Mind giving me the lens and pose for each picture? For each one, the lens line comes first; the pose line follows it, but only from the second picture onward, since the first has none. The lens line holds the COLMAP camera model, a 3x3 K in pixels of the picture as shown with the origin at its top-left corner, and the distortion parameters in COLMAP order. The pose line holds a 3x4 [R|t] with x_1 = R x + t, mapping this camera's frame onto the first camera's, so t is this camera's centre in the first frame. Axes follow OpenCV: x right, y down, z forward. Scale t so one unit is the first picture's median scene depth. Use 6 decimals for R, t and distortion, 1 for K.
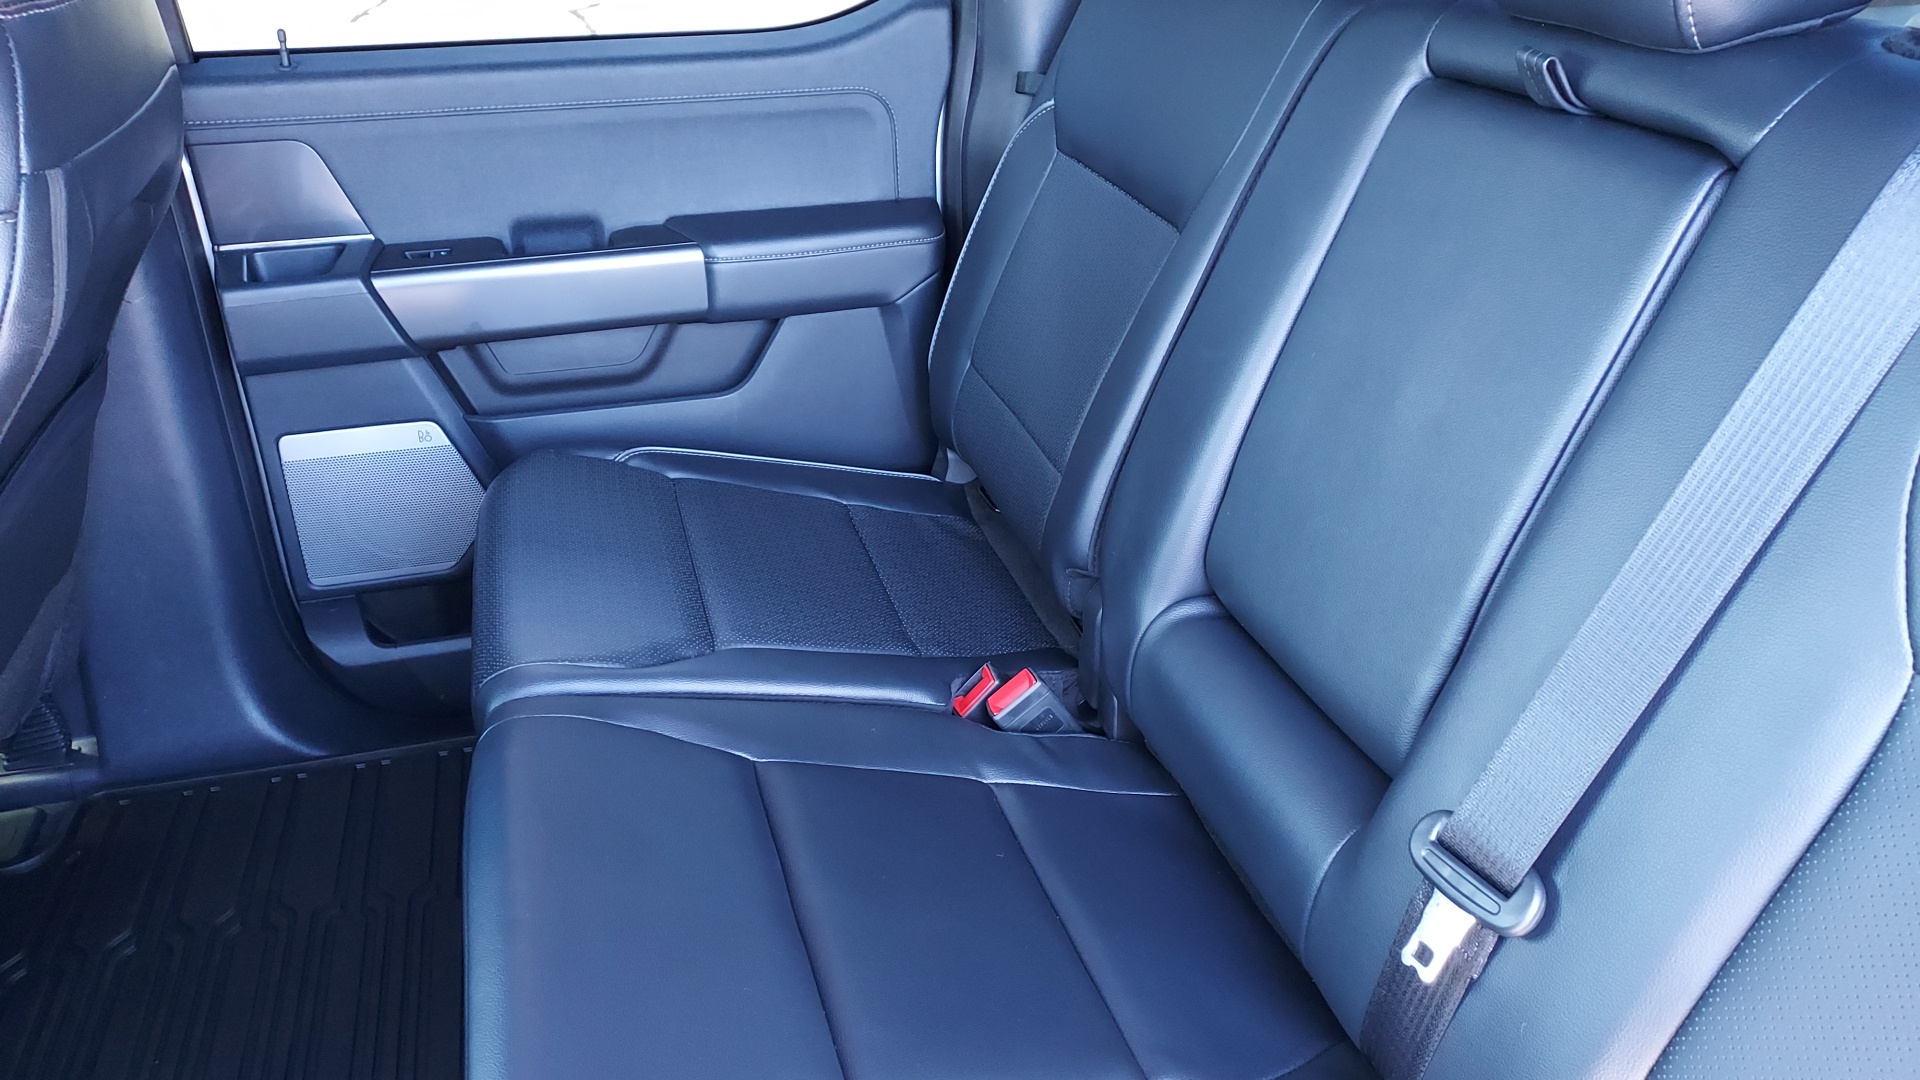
lens RADIAL K [[1368.3, 0, 955.7], [0, 1368.3, 540.5], [0, 0, 1]] dist [0.056747, -0.045369]
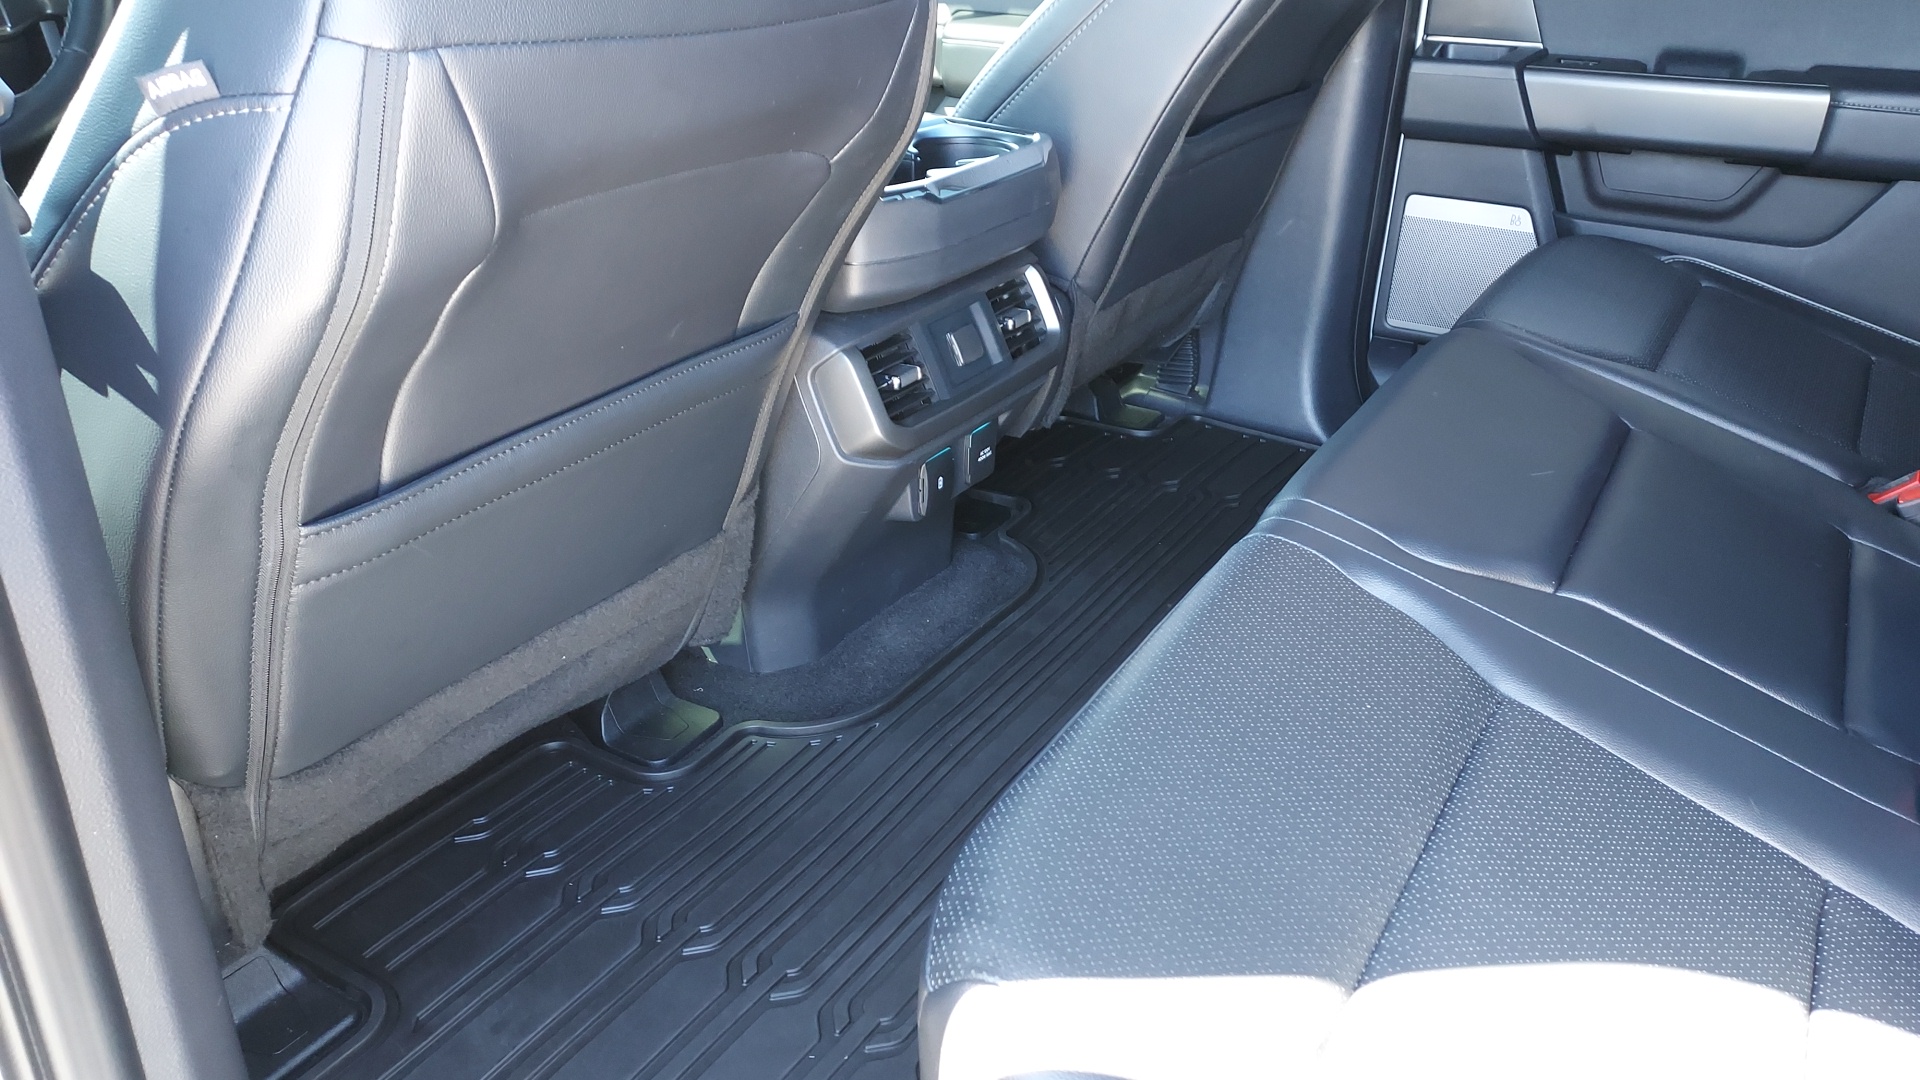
lens RADIAL K [[1368.3, 0, 995.2], [0, 1368.3, 540.4], [0, 0, 1]] dist [0.056747, -0.045369]
pose [[0.670756, 0.346309, -0.655863, 0.197505], [-0.359689, 0.925234, 0.120686, 0.201625], [0.648622, 0.154956, 0.745170, -0.145324]]
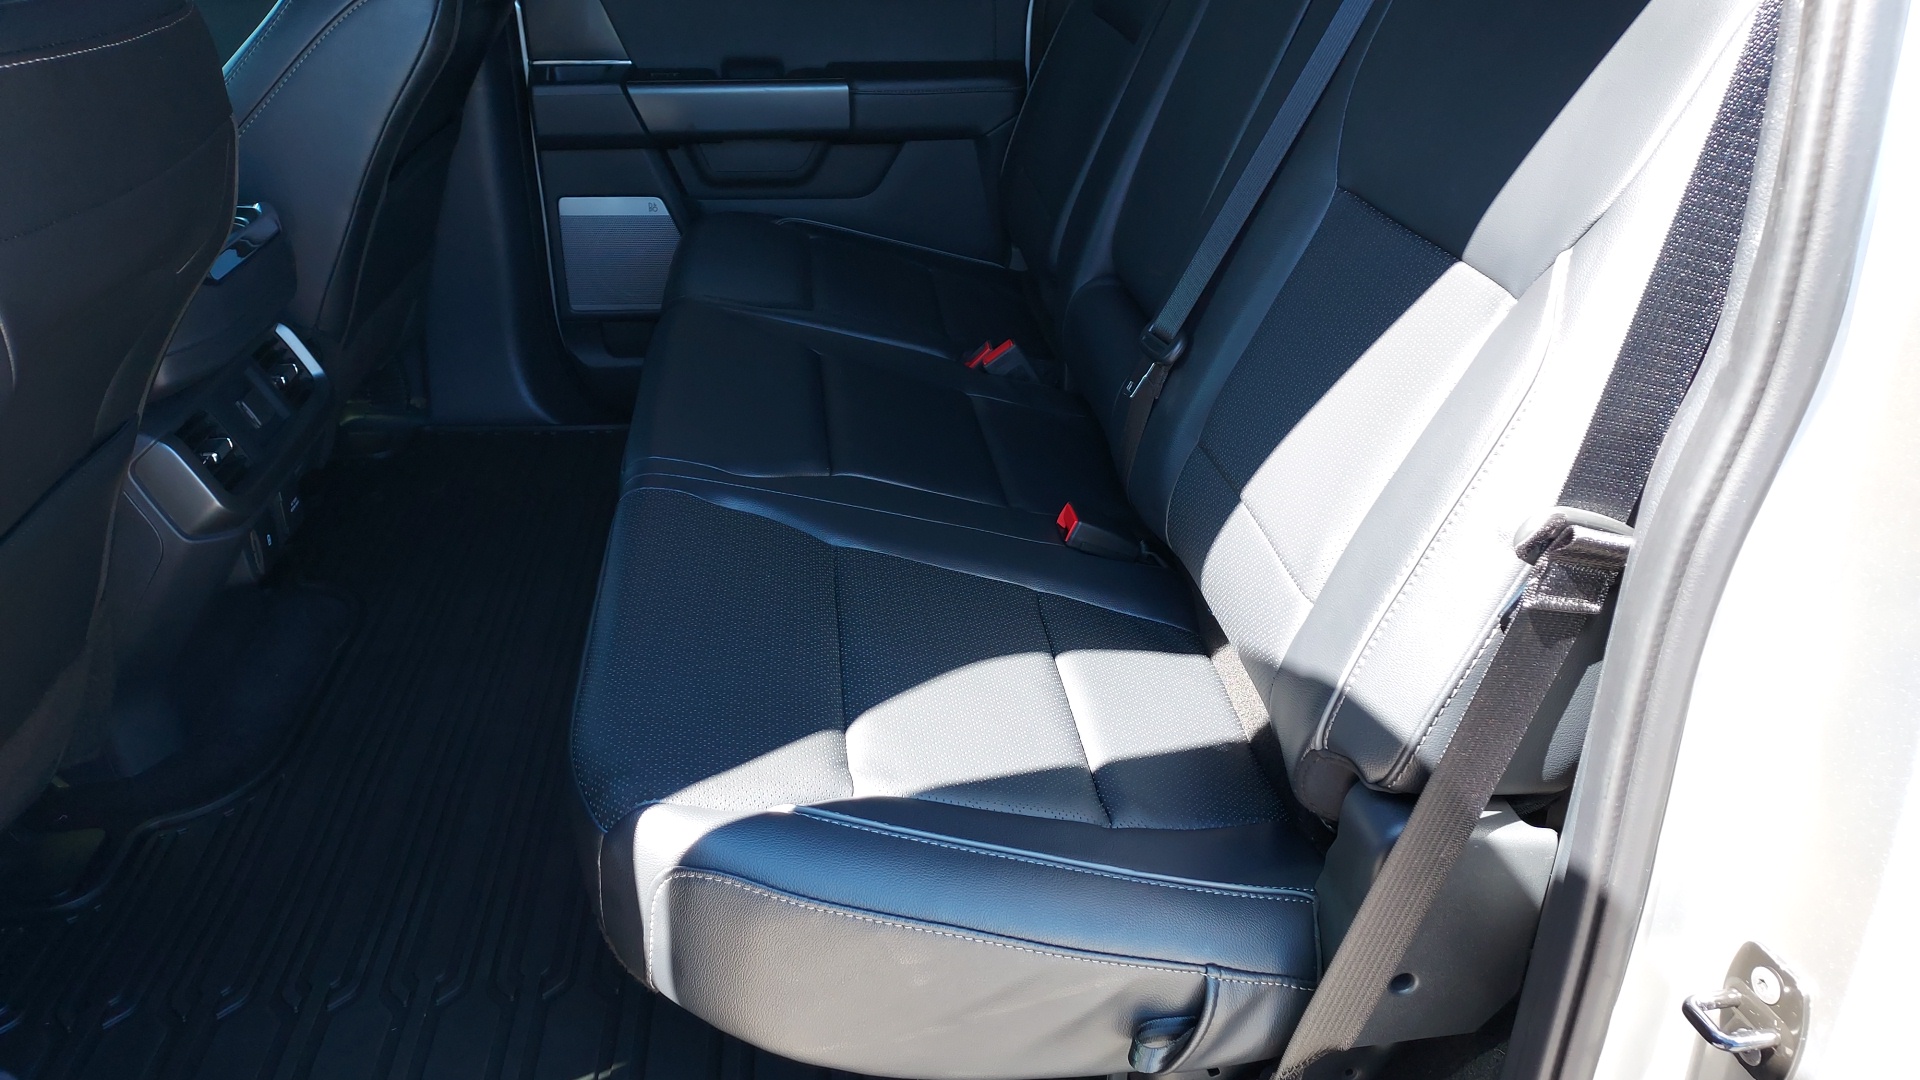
lens RADIAL K [[1368.3, 0, 974.1], [0, 1368.3, 552.7], [0, 0, 1]] dist [0.056747, -0.045369]
pose [[0.984874, 0.096468, -0.143933, 0.193496], [-0.095426, 0.995336, 0.014141, 0.236413], [0.144626, -0.000192, 0.989486, -0.387702]]
